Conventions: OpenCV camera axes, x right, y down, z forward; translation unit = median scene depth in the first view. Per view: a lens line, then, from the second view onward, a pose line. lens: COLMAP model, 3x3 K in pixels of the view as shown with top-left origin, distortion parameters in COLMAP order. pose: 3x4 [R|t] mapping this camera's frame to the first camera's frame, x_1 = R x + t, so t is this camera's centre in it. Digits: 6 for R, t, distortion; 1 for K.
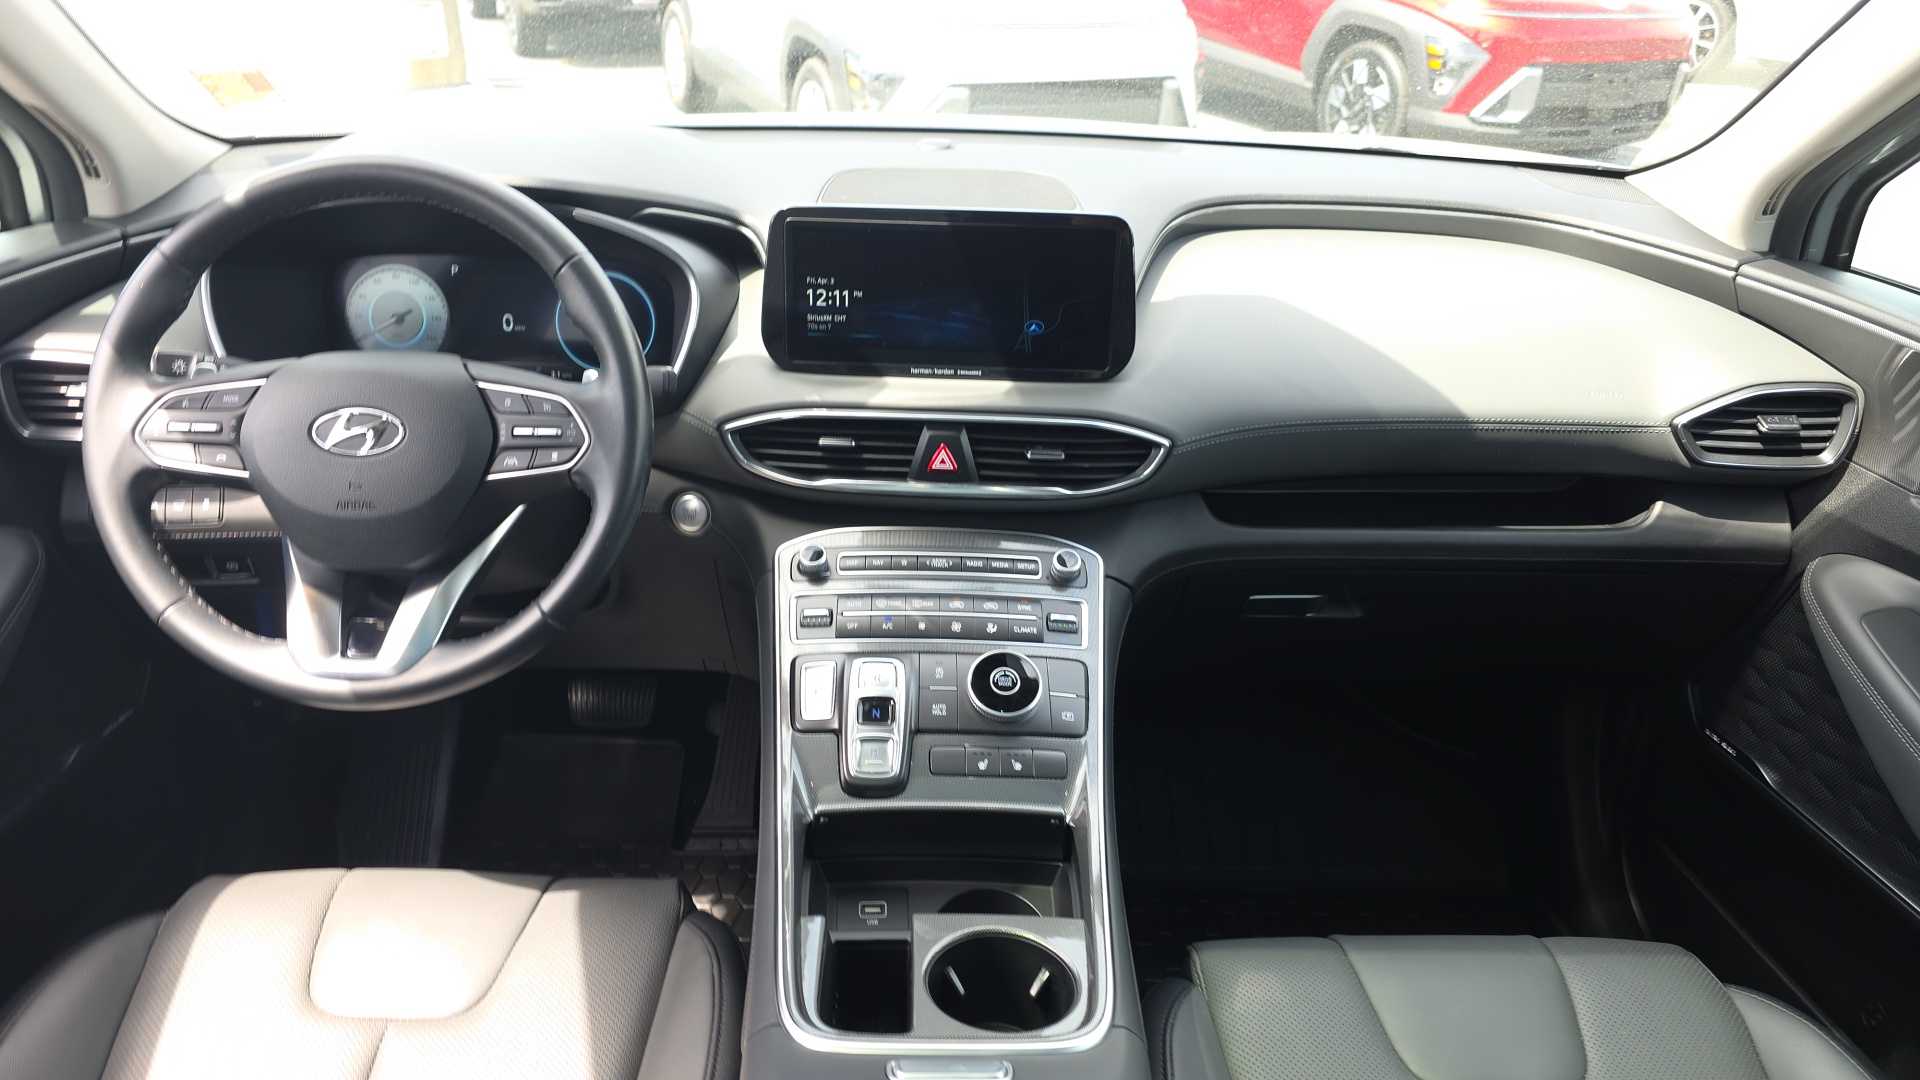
lens RADIAL K [[1296.8, 0, 939.0], [0, 1296.8, 512.1], [0, 0, 1]] dist [0.060780, -0.065685]
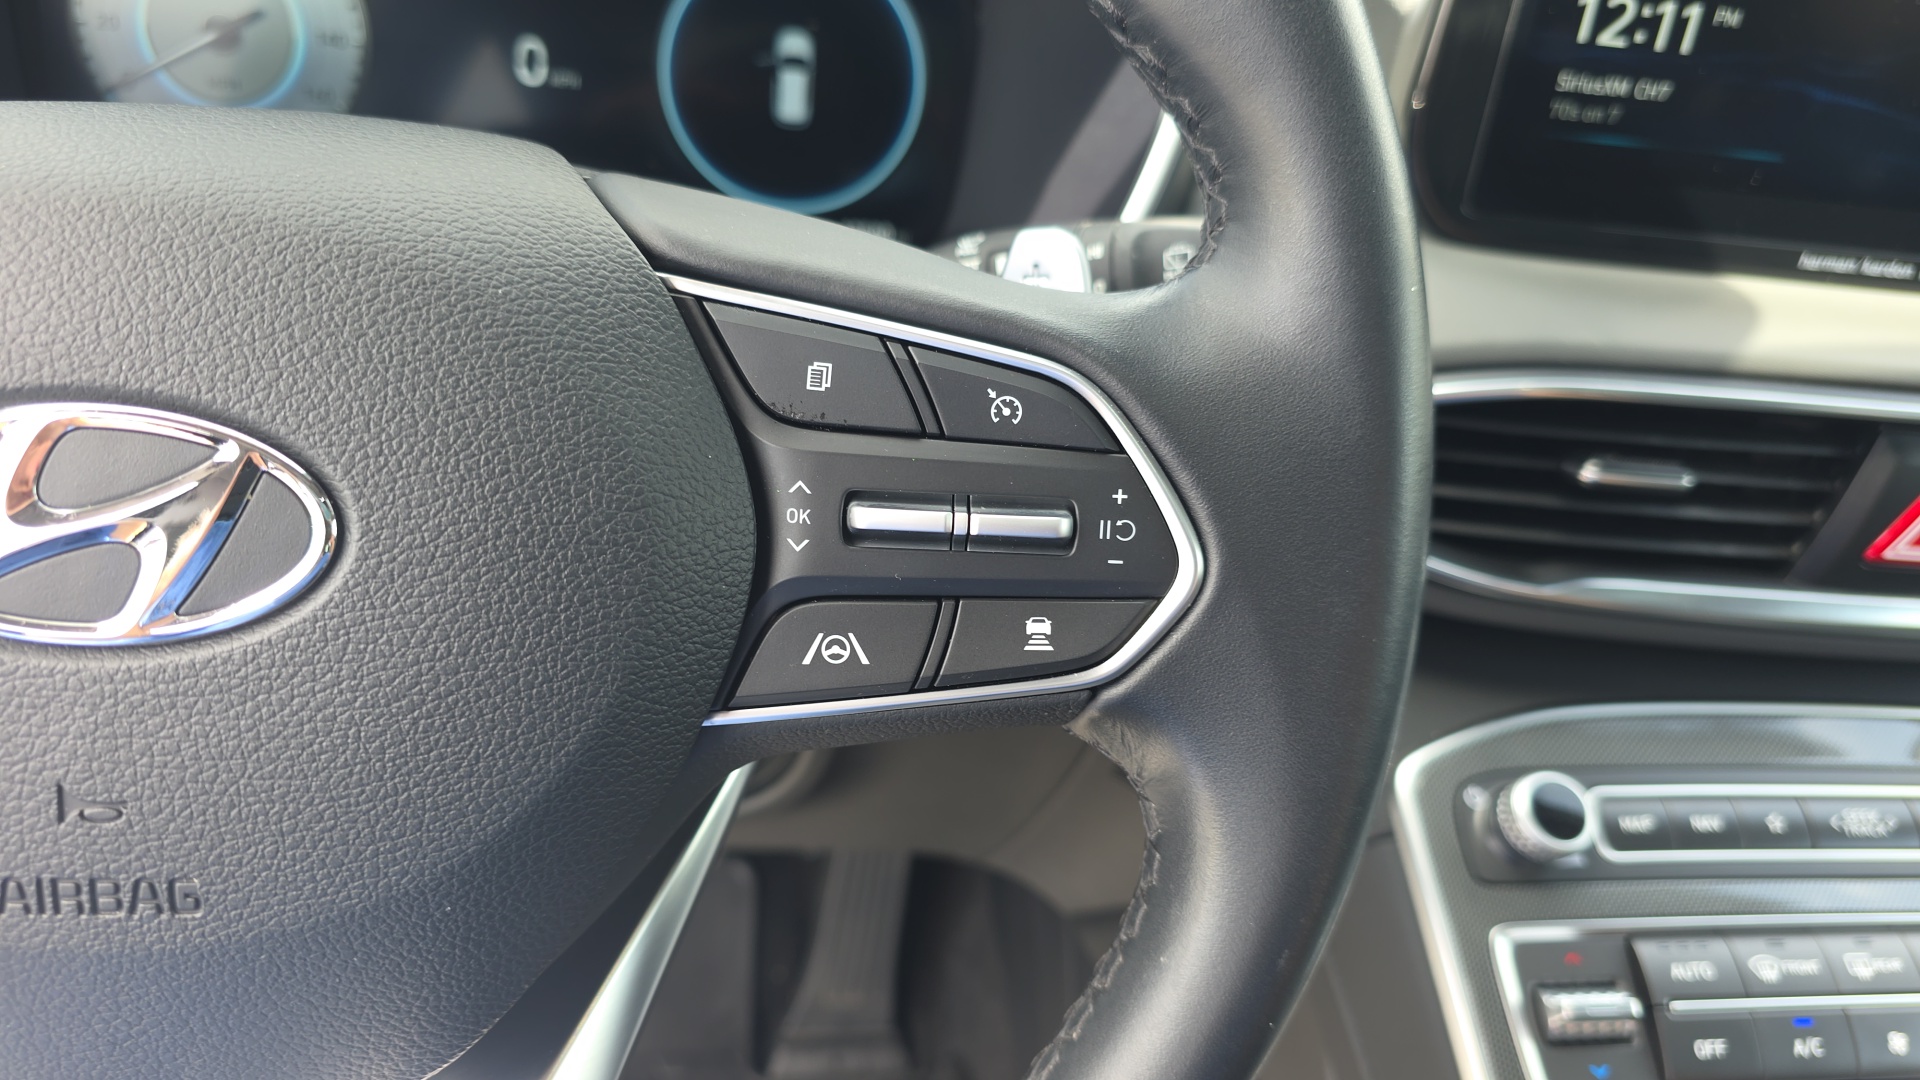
lens RADIAL K [[1348.5, 0, 944.8], [0, 1348.5, 543.5], [0, 0, 1]] dist [0.002510, -0.032668]
pose [[0.992378, 0.020330, 0.121544, -0.292649], [-0.037359, 0.989516, 0.139511, -0.077130], [-0.117434, -0.142988, 0.982733, 0.673656]]
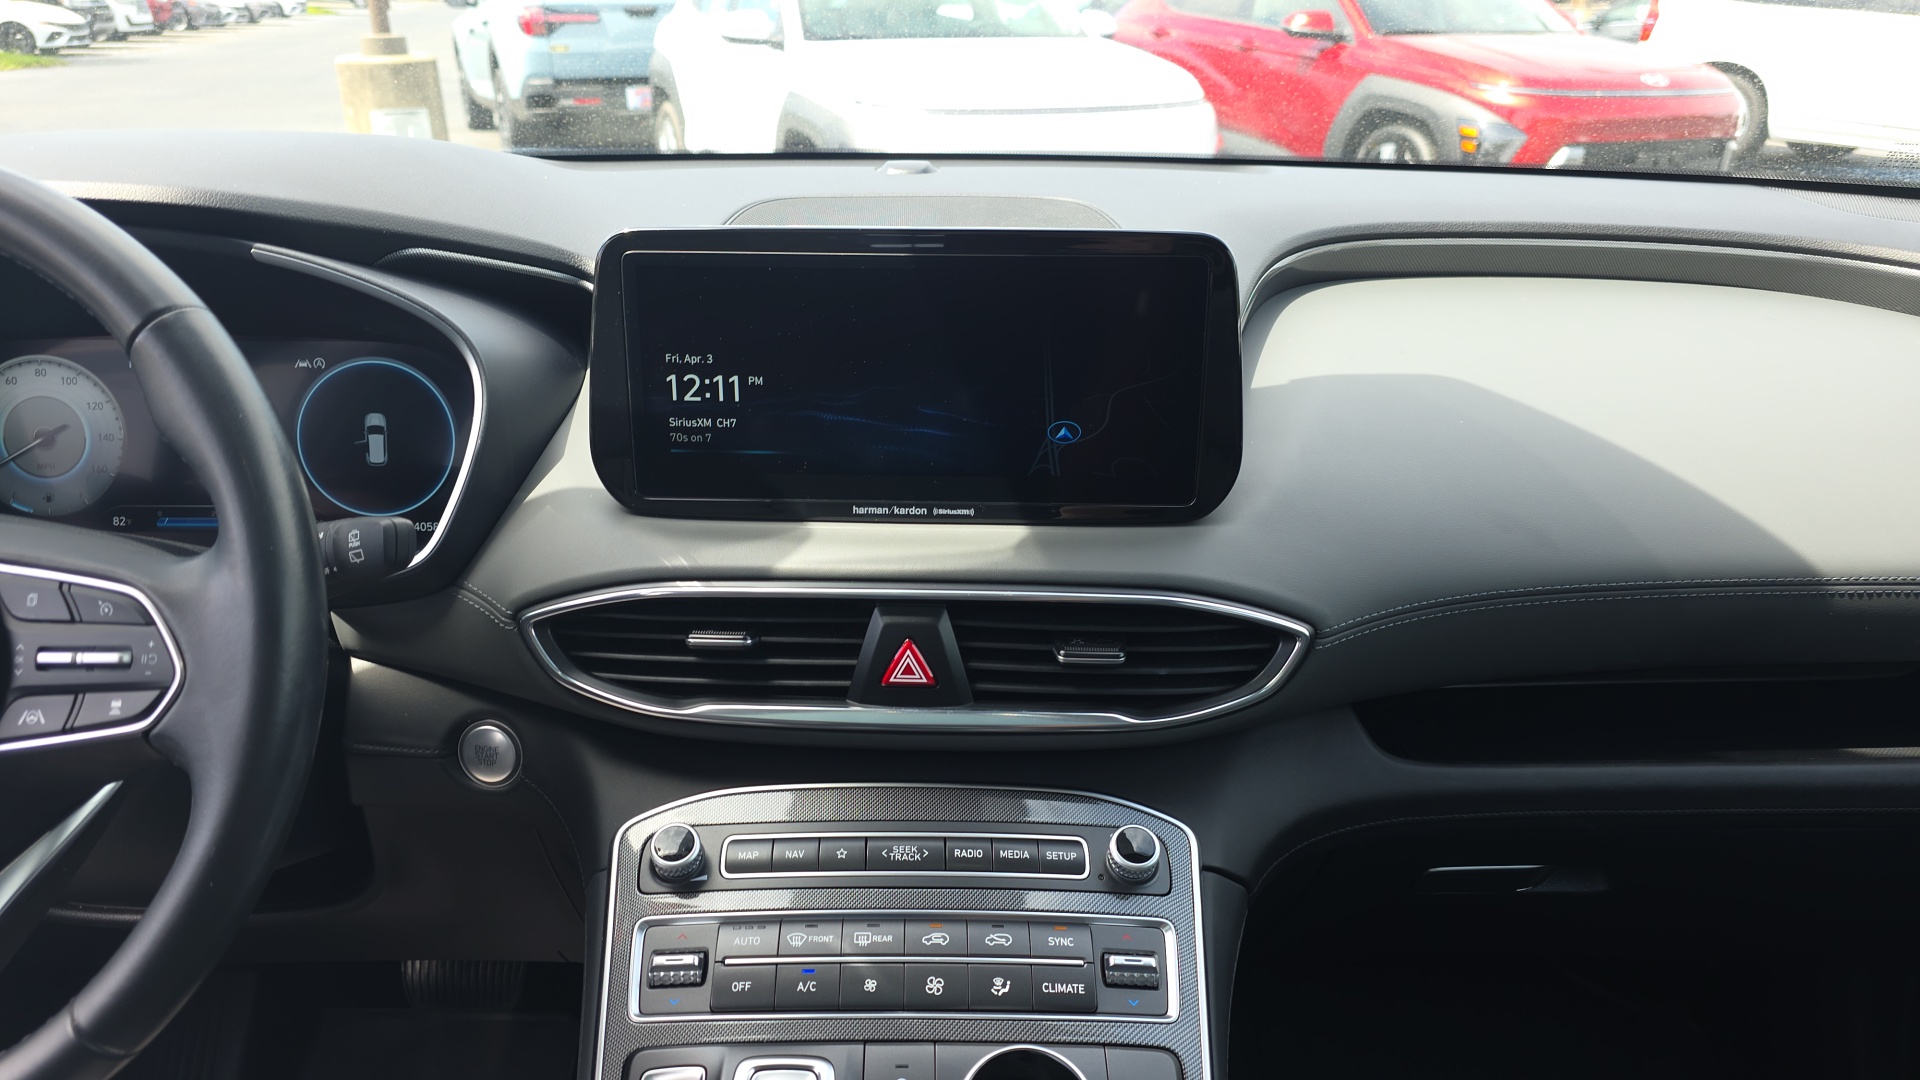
lens RADIAL K [[1296.8, 0, 944.1], [0, 1296.8, 551.9], [0, 0, 1]] dist [0.060780, -0.065685]
pose [[0.999793, -0.018501, -0.008484, 0.024232], [0.018051, 0.998567, -0.050388, -0.061372], [0.009404, 0.050224, 0.998694, 0.428709]]
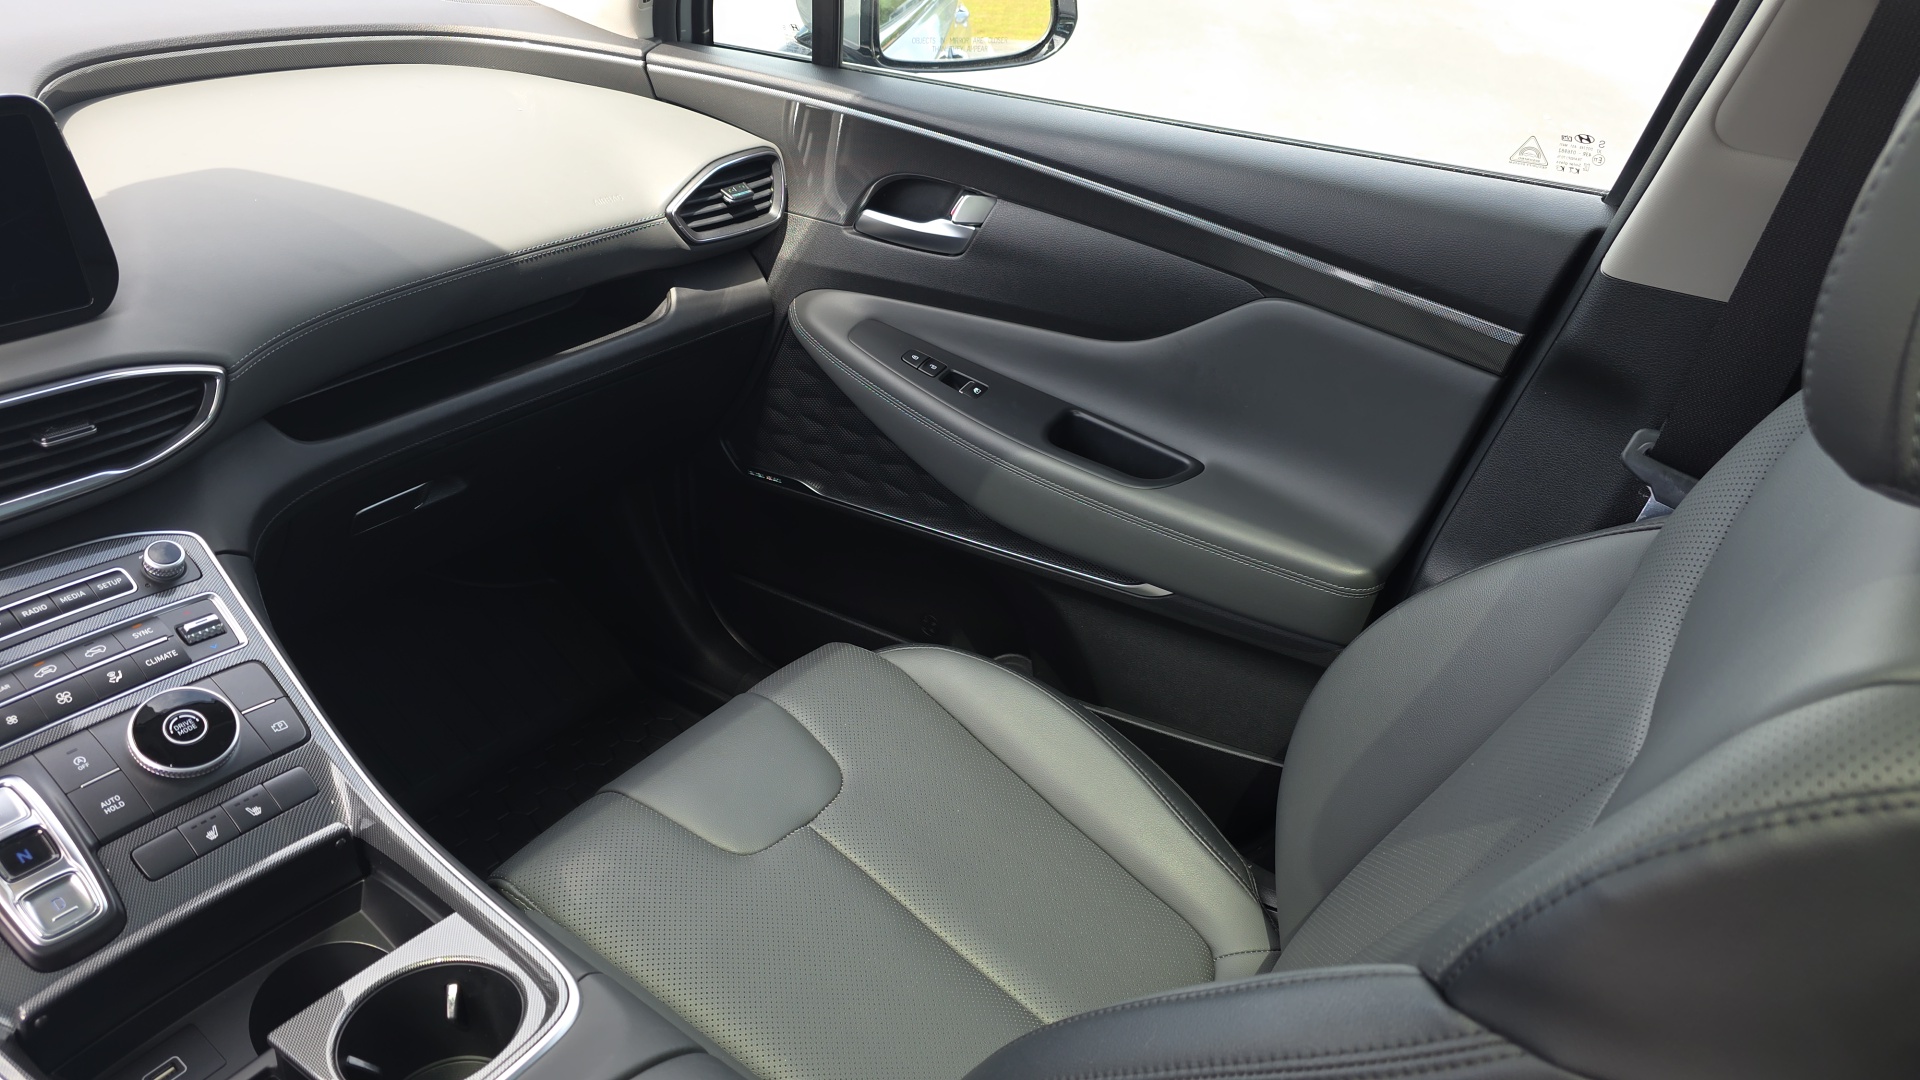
lens RADIAL K [[1296.8, 0, 954.9], [0, 1296.8, 559.1], [0, 0, 1]] dist [0.060780, -0.065685]
pose [[0.597879, -0.406082, 0.691114, -0.159313], [0.291397, 0.913302, 0.284548, -0.045140], [-0.746746, 0.031263, 0.664375, 0.124387]]
